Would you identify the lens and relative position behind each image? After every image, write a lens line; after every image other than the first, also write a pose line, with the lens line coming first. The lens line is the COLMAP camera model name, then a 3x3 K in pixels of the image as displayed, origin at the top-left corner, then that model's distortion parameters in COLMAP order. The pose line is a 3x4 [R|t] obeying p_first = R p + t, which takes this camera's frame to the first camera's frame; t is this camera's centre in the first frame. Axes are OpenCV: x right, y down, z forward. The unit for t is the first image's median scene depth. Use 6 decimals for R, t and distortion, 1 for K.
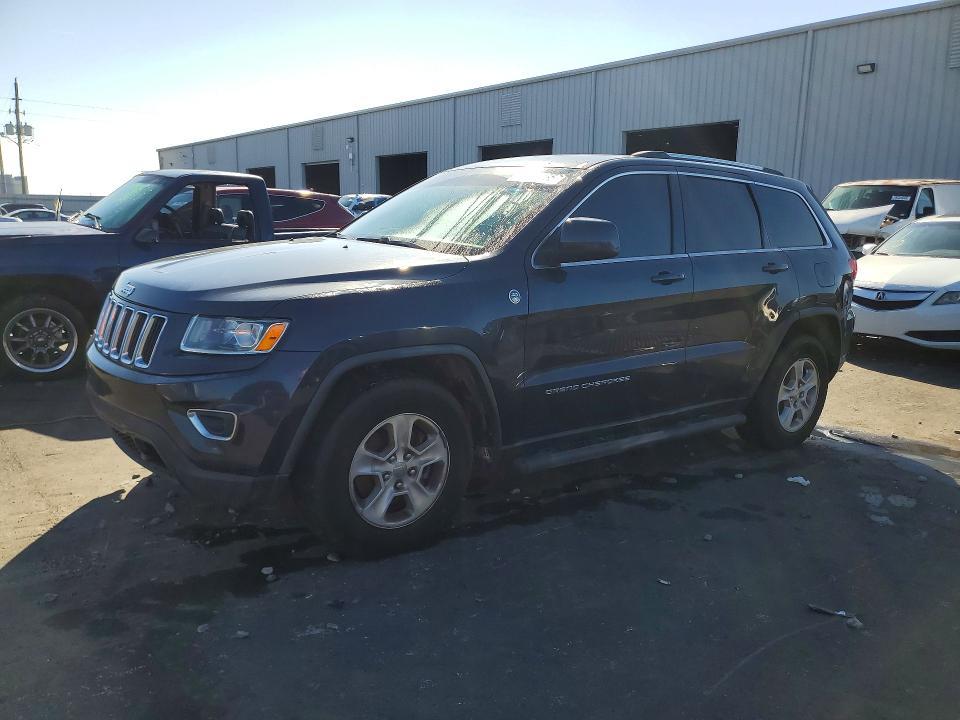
lens RADIAL K [[772.5, 0, 485.2], [0, 772.5, 359.0], [0, 0, 1]] dist [0.085833, -0.079293]
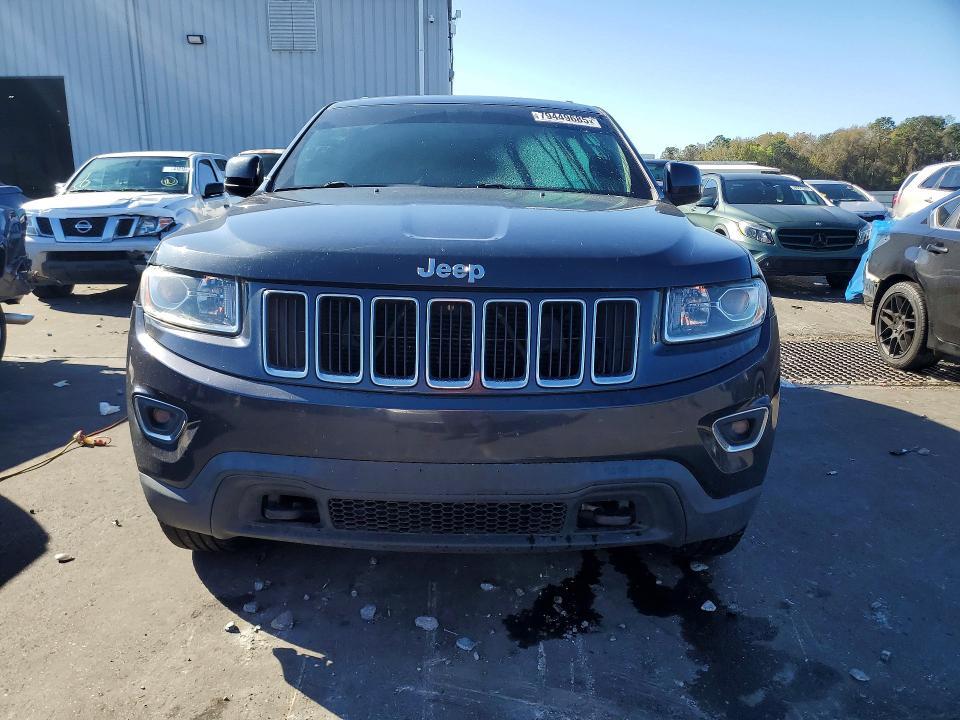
lens RADIAL K [[772.5, 0, 485.2], [0, 772.5, 359.0], [0, 0, 1]] dist [0.085833, -0.079293]
pose [[0.593614, -0.177630, 0.784901, -0.851563], [0.156236, 0.982216, 0.104124, -0.068890], [-0.789438, 0.060820, 0.610810, 0.614000]]
